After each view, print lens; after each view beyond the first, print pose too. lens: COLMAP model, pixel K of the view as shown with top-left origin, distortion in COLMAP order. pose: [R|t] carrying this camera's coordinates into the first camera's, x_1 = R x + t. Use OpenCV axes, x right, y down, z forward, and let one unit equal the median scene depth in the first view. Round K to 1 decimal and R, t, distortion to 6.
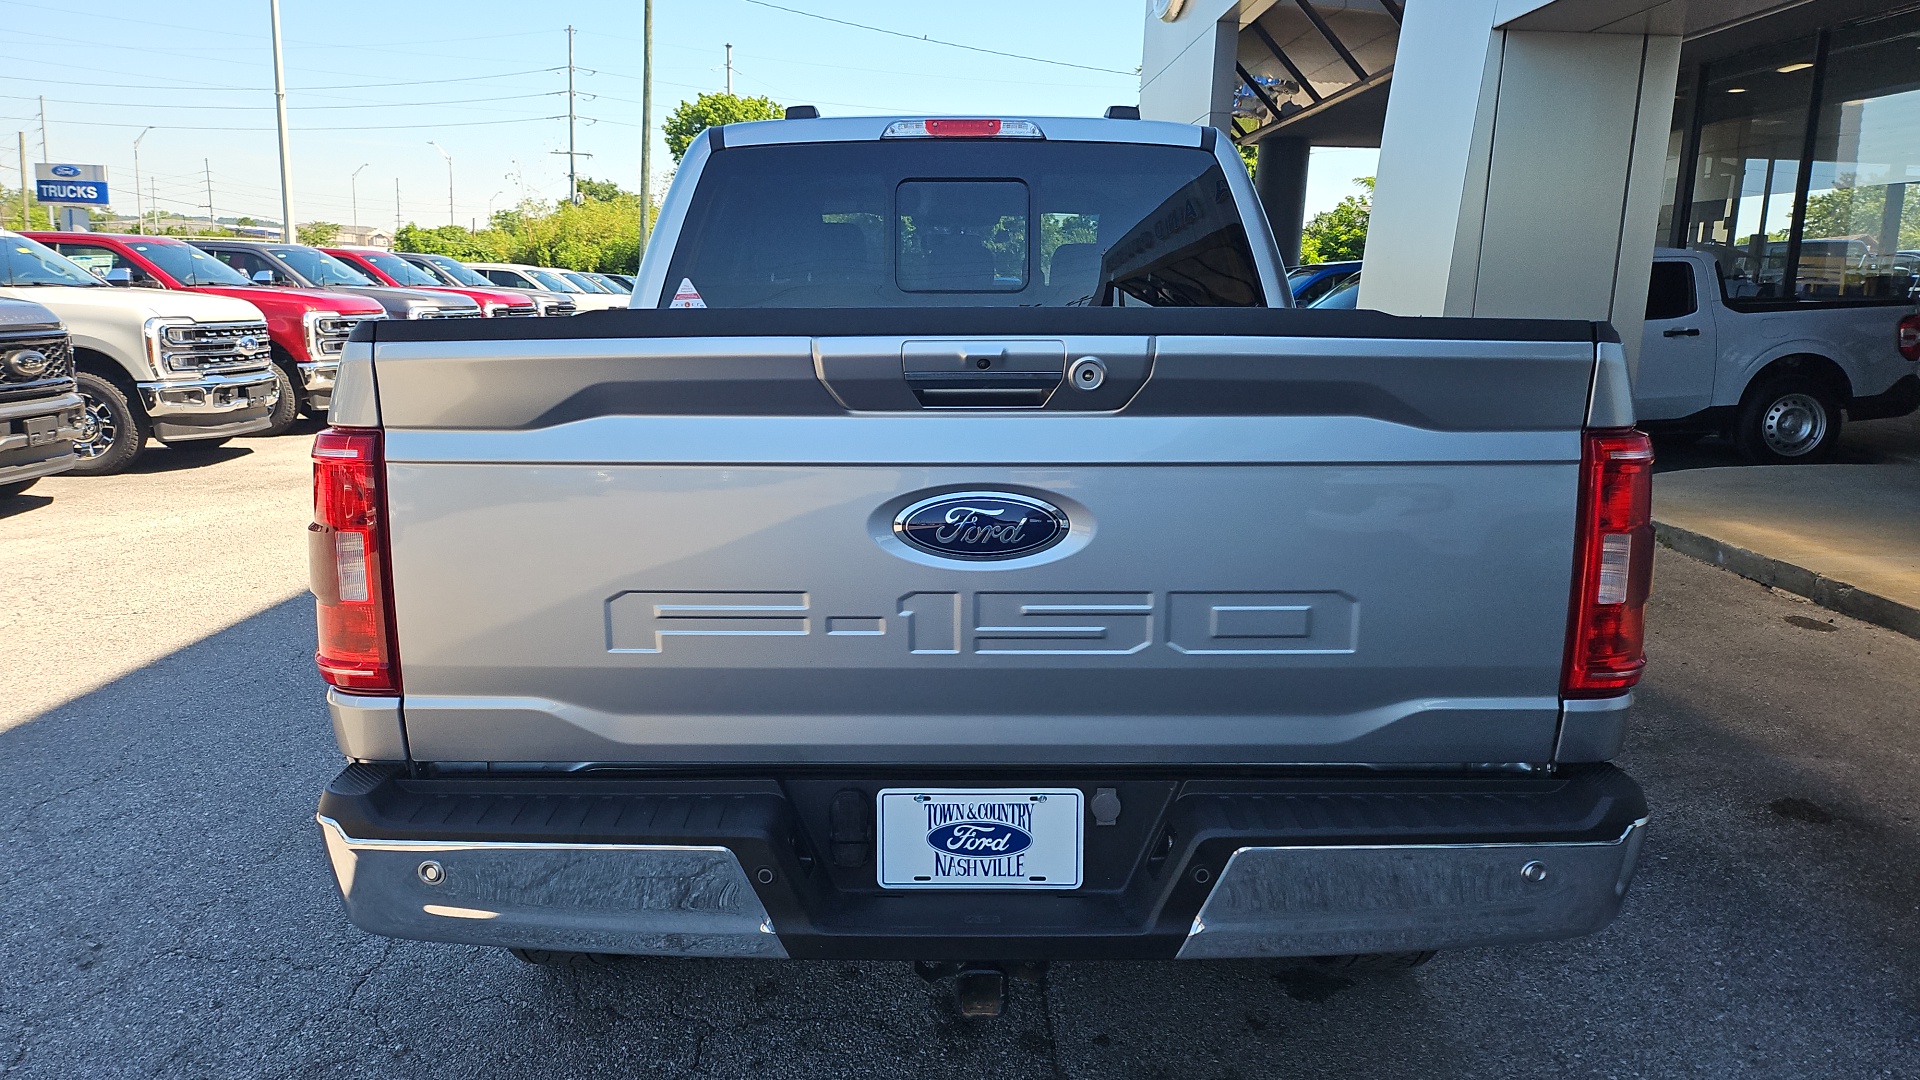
lens RADIAL K [[1402.1, 0, 951.0], [0, 1402.1, 564.2], [0, 0, 1]] dist [0.053044, -0.062082]
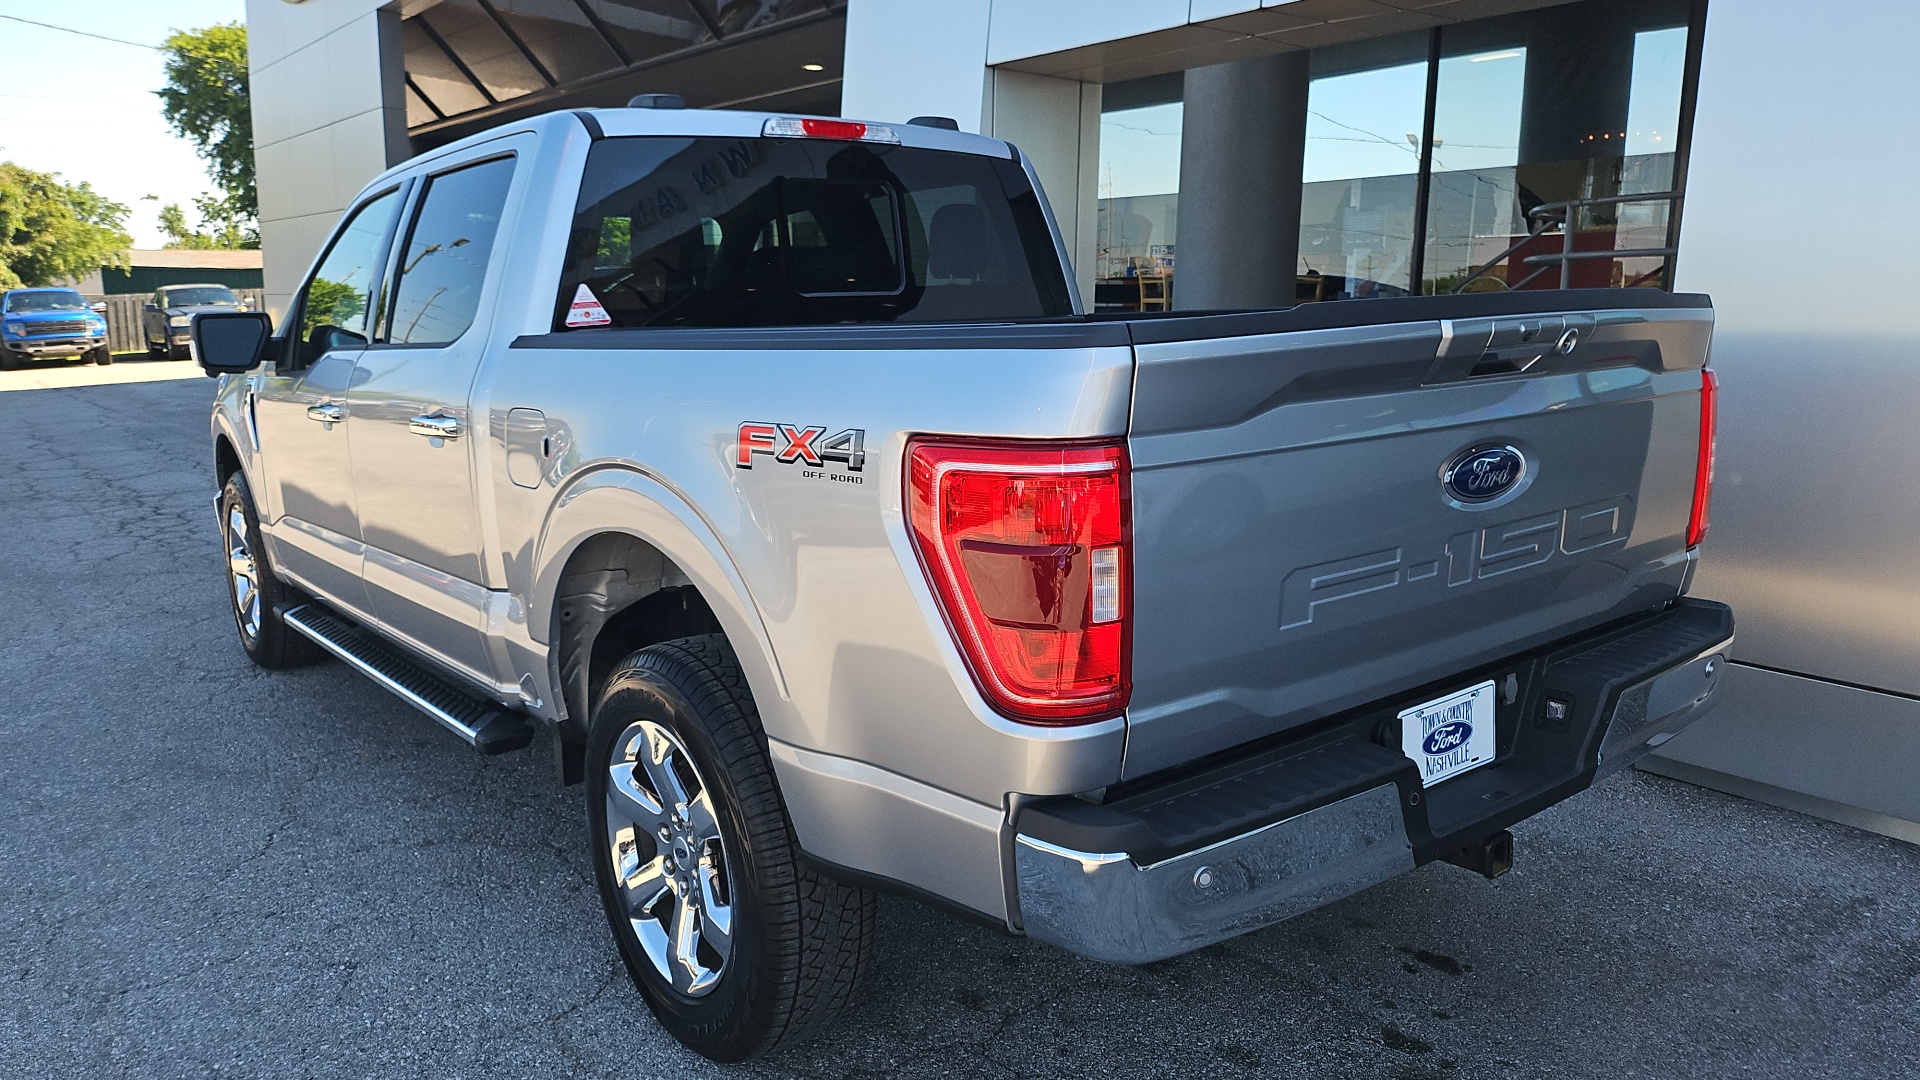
lens RADIAL K [[1402.1, 0, 951.0], [0, 1402.1, 564.2], [0, 0, 1]] dist [0.053044, -0.062082]
pose [[0.778156, -0.141925, 0.611826, -1.019454], [0.143857, 0.988513, 0.046340, -0.066728], [-0.611374, 0.051956, 0.789634, 0.300370]]
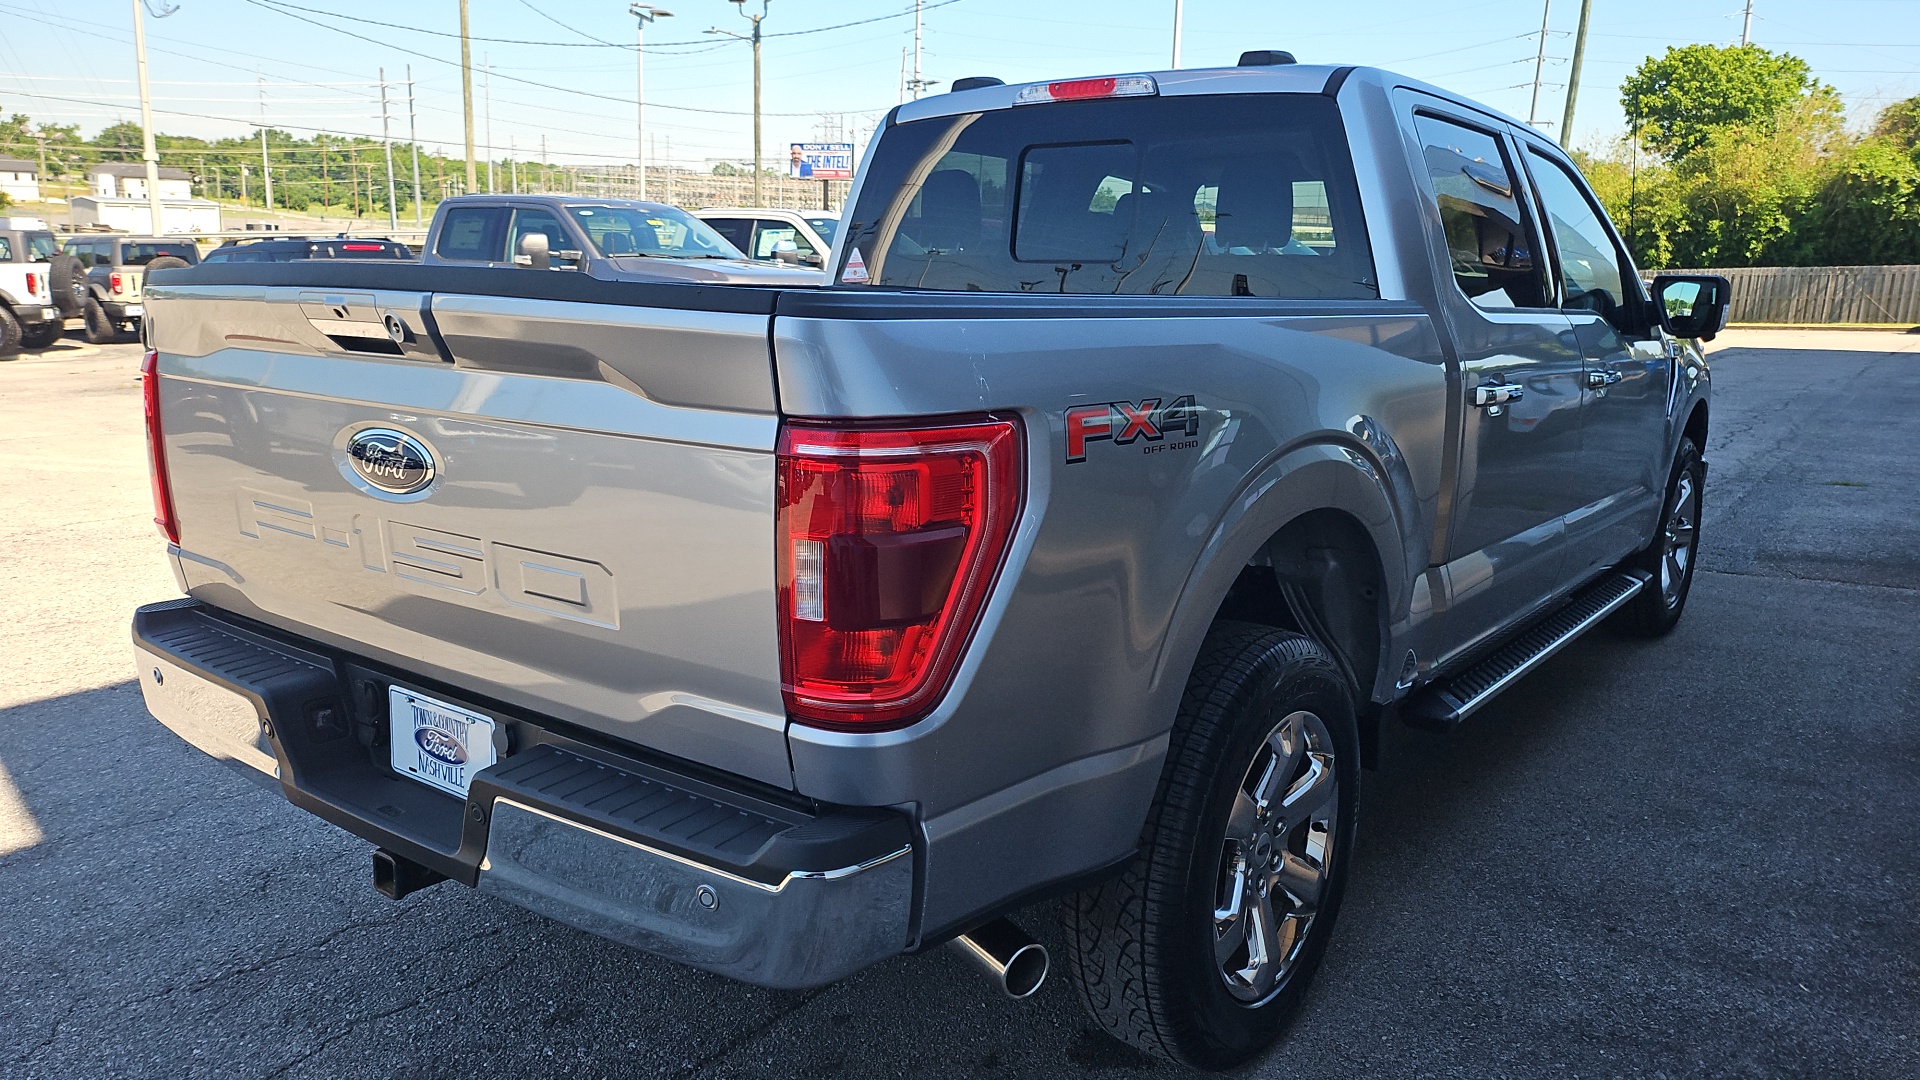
lens RADIAL K [[1402.1, 0, 951.0], [0, 1402.1, 564.2], [0, 0, 1]] dist [0.053044, -0.062082]
pose [[0.790595, 0.134275, -0.597436, 0.986535], [-0.124767, 0.990518, 0.057515, -0.061878], [0.599493, 0.029069, 0.799852, 0.341174]]
